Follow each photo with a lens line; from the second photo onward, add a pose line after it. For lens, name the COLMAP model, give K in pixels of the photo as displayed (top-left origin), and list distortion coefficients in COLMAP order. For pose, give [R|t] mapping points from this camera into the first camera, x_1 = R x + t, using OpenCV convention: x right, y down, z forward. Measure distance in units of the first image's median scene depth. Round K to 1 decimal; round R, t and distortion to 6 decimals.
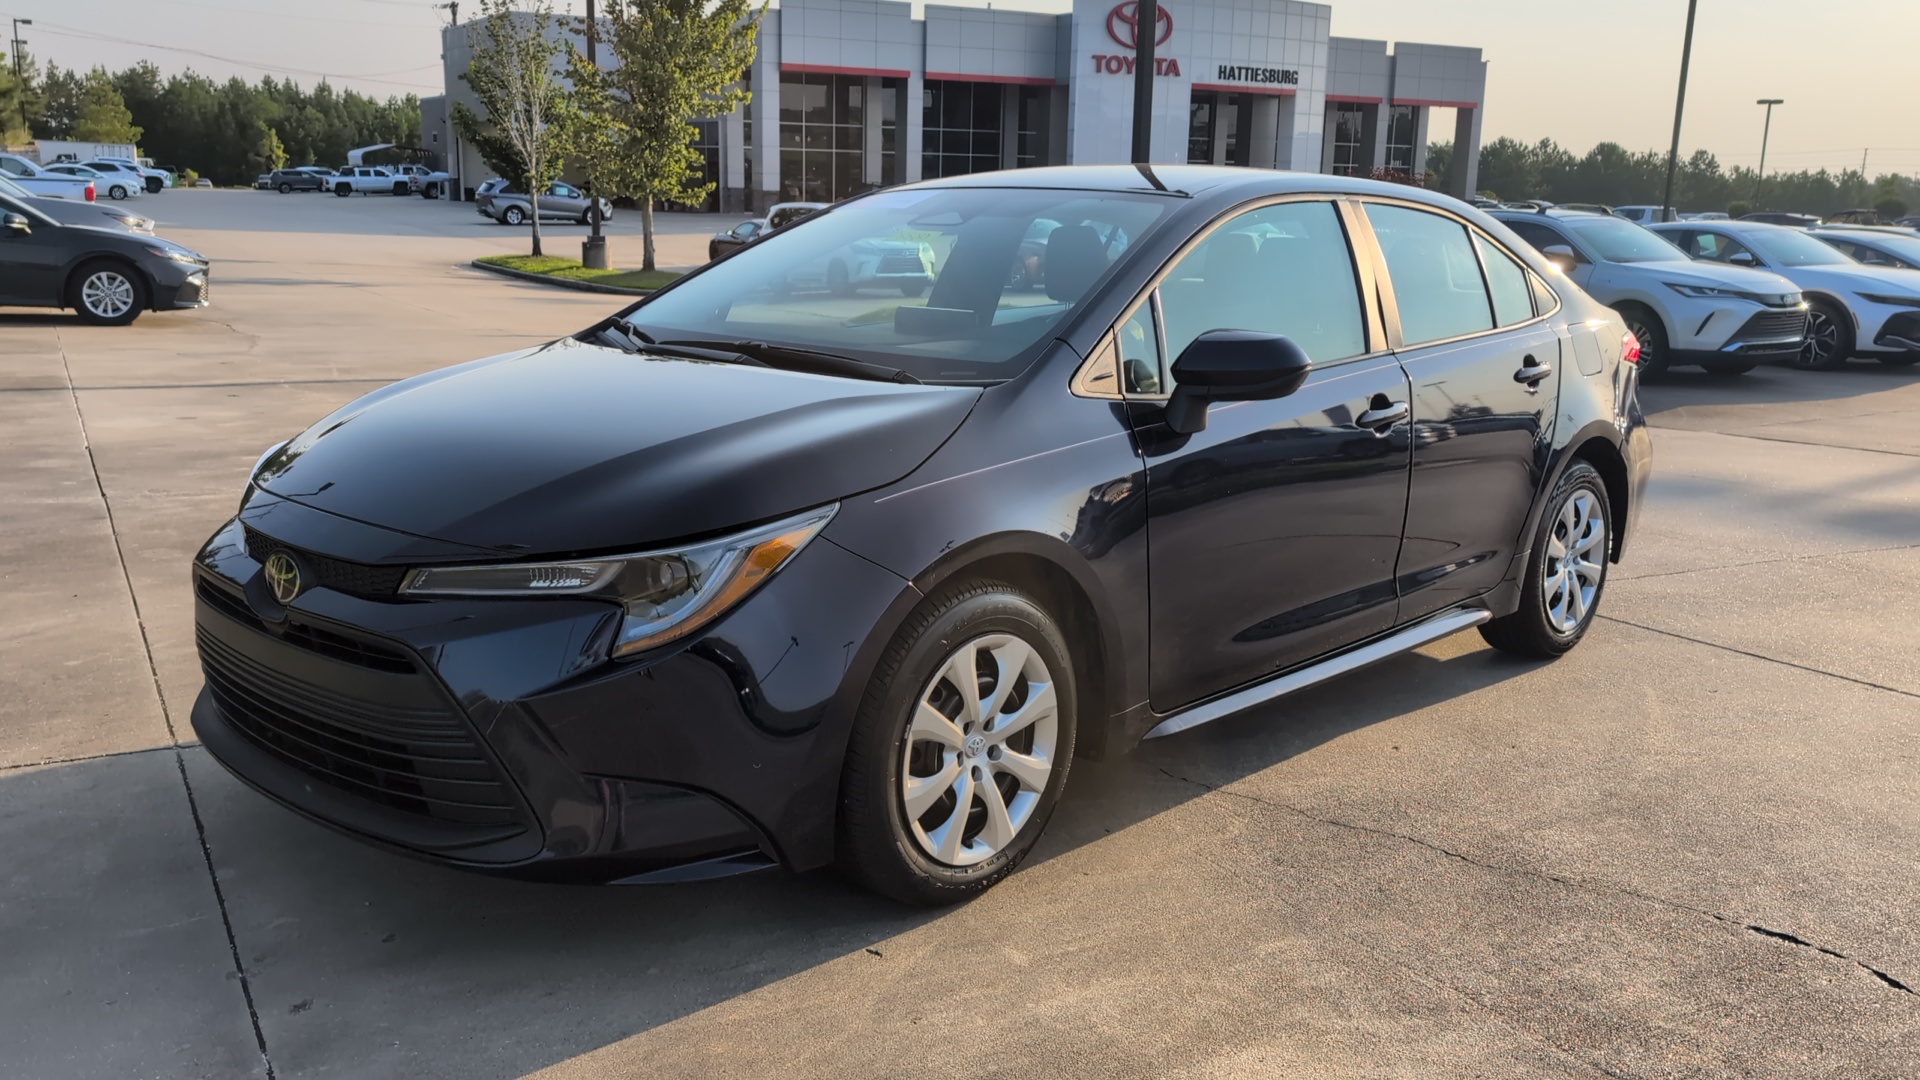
lens RADIAL K [[1619.4, 0, 955.5], [0, 1619.4, 542.3], [0, 0, 1]] dist [0.005034, -0.013927]
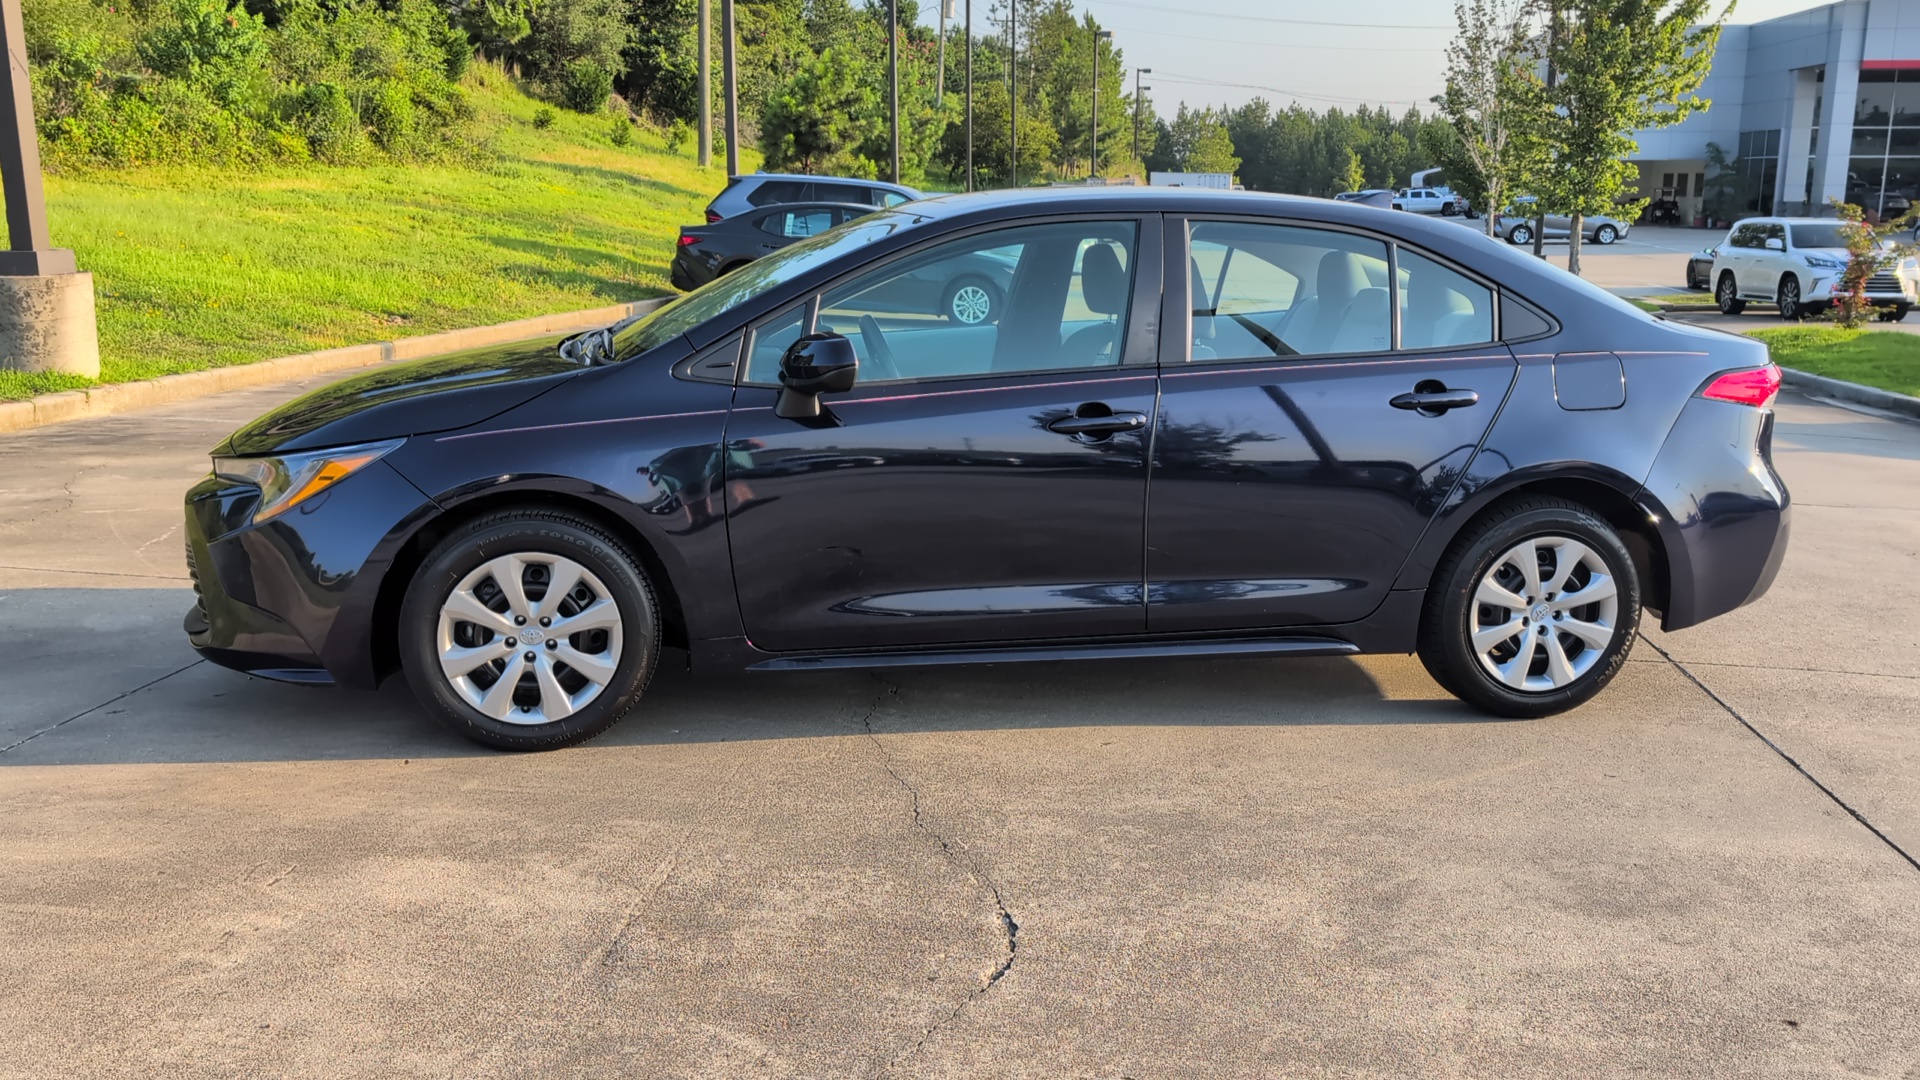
lens RADIAL K [[1619.4, 0, 954.8], [0, 1619.4, 546.9], [0, 0, 1]] dist [0.005034, -0.013927]
pose [[0.797854, 0.105211, -0.593599, 0.058953], [-0.110483, 0.993495, 0.027589, -0.001255], [0.592640, 0.043570, 0.804288, 0.007257]]
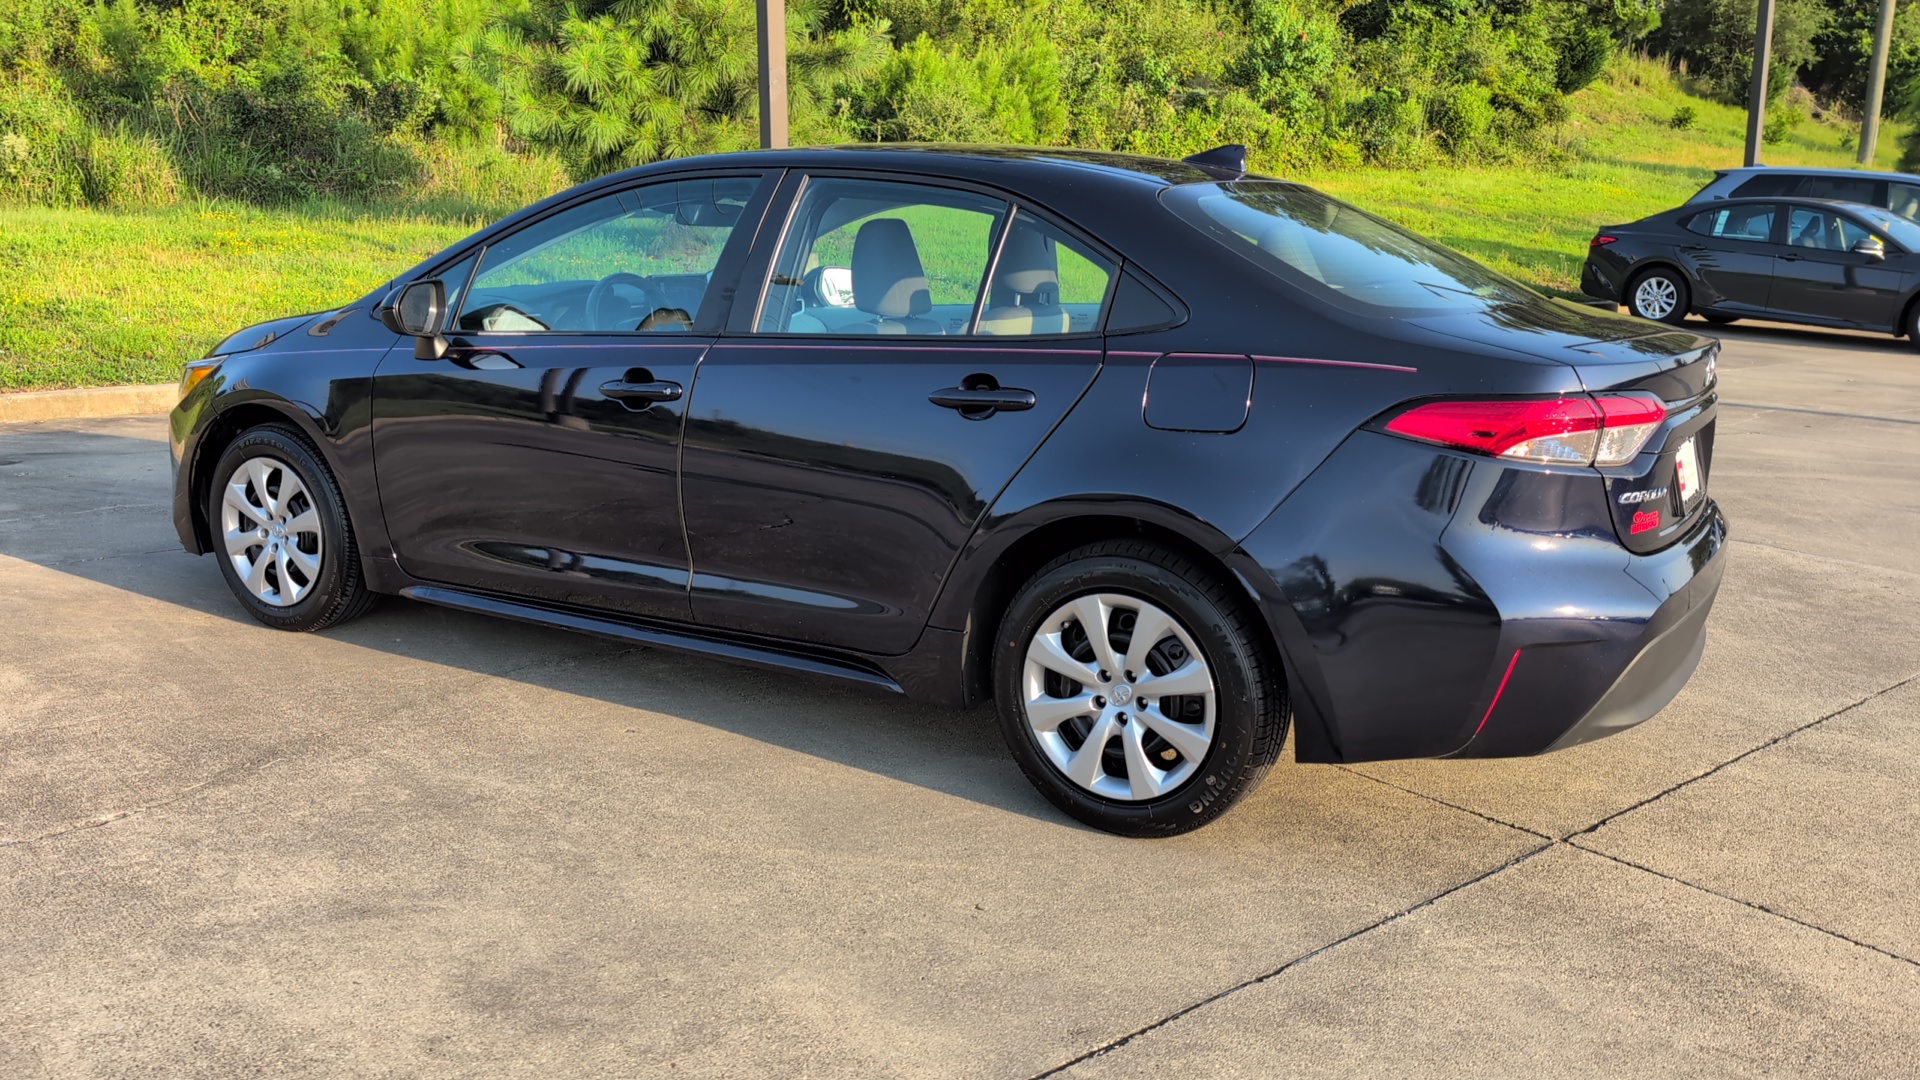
lens RADIAL K [[1619.4, 0, 964.9], [0, 1619.4, 533.3], [0, 0, 1]] dist [0.005034, -0.013927]
pose [[0.193194, 0.170447, -0.966242, 0.091464], [-0.200770, 0.970825, 0.131113, -0.011777], [0.960400, 0.168663, 0.221778, 0.070531]]
